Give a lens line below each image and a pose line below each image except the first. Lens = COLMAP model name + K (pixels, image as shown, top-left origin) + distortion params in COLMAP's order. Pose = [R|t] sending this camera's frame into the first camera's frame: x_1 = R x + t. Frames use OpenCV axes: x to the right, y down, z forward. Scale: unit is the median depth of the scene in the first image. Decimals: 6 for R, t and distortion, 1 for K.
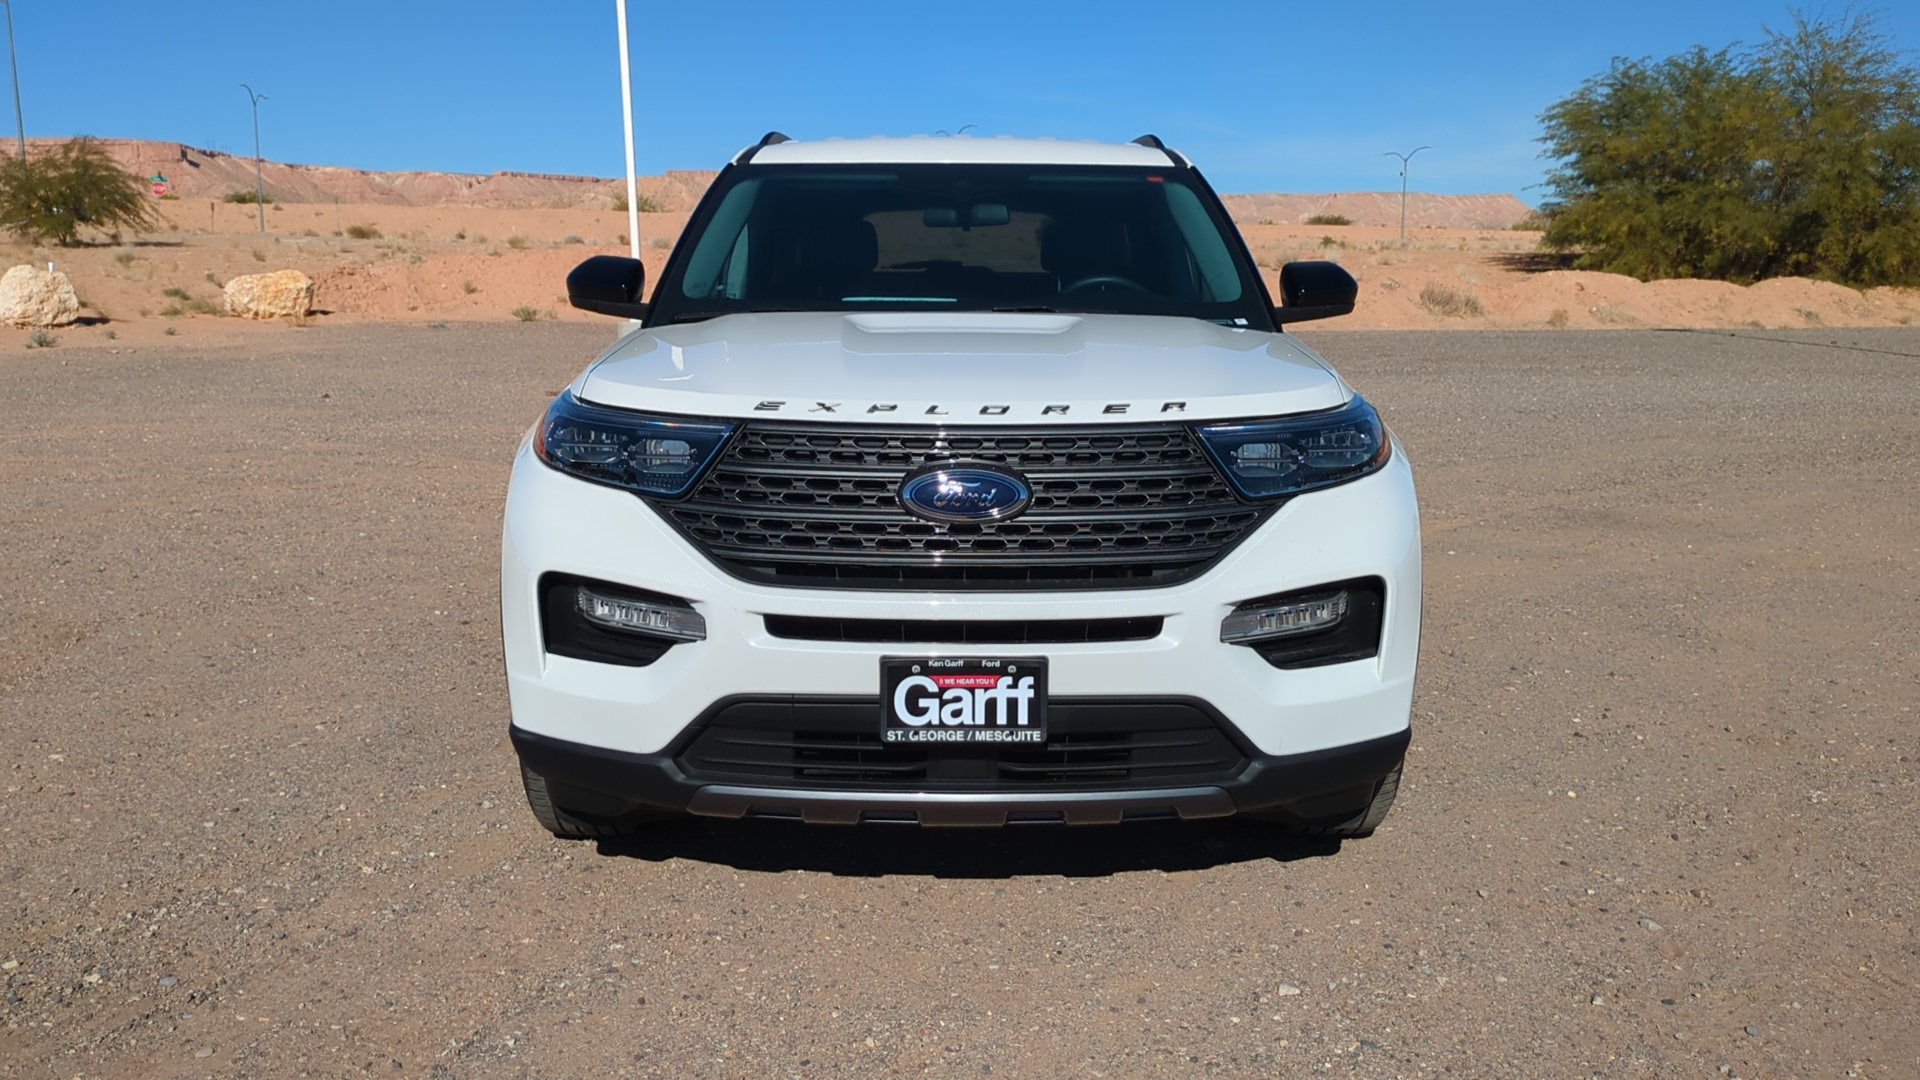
lens RADIAL K [[1623.3, 0, 975.9], [0, 1623.3, 536.7], [0, 0, 1]] dist [0.074061, -0.094959]
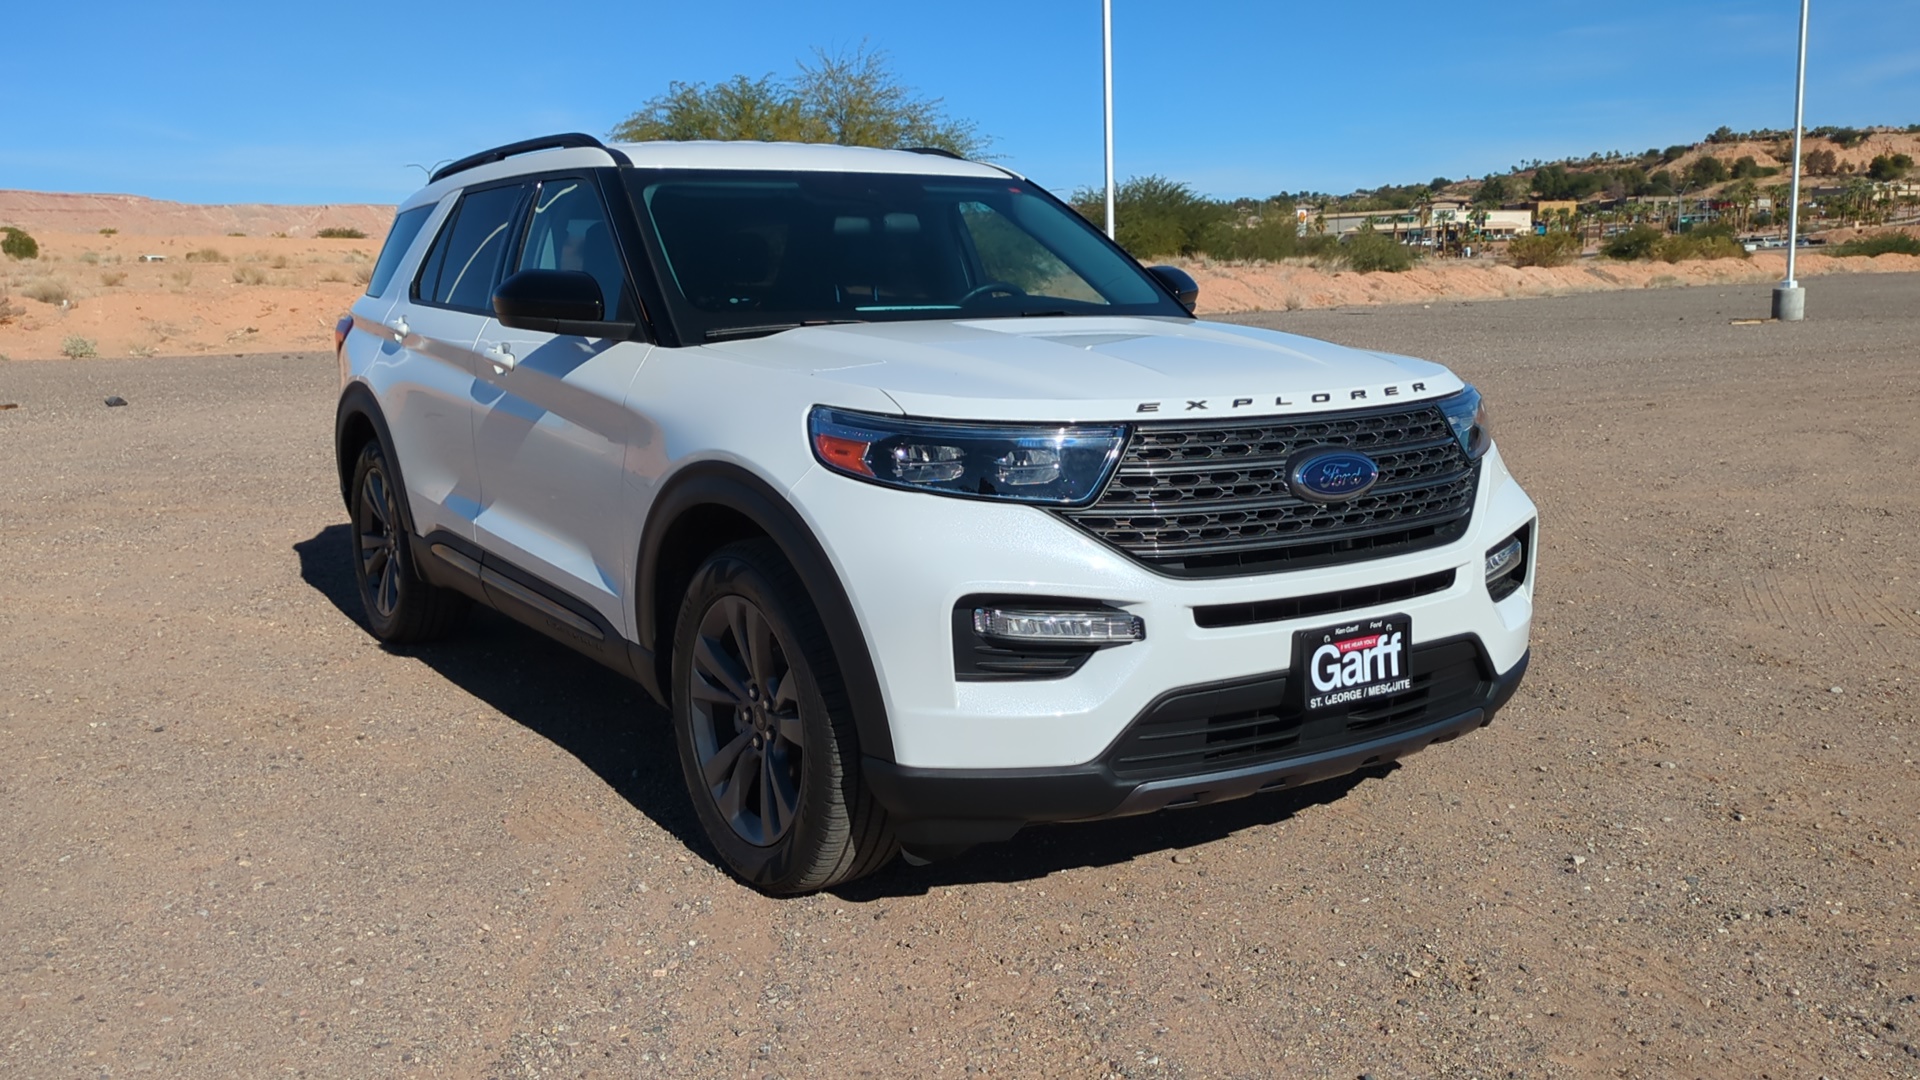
lens RADIAL K [[1623.3, 0, 975.9], [0, 1623.3, 536.7], [0, 0, 1]] dist [0.074061, -0.094959]
pose [[0.844581, -0.101646, 0.525691, -0.790973], [0.106012, 0.994124, 0.021900, -0.034387], [-0.524828, 0.037233, 0.850394, 0.193829]]
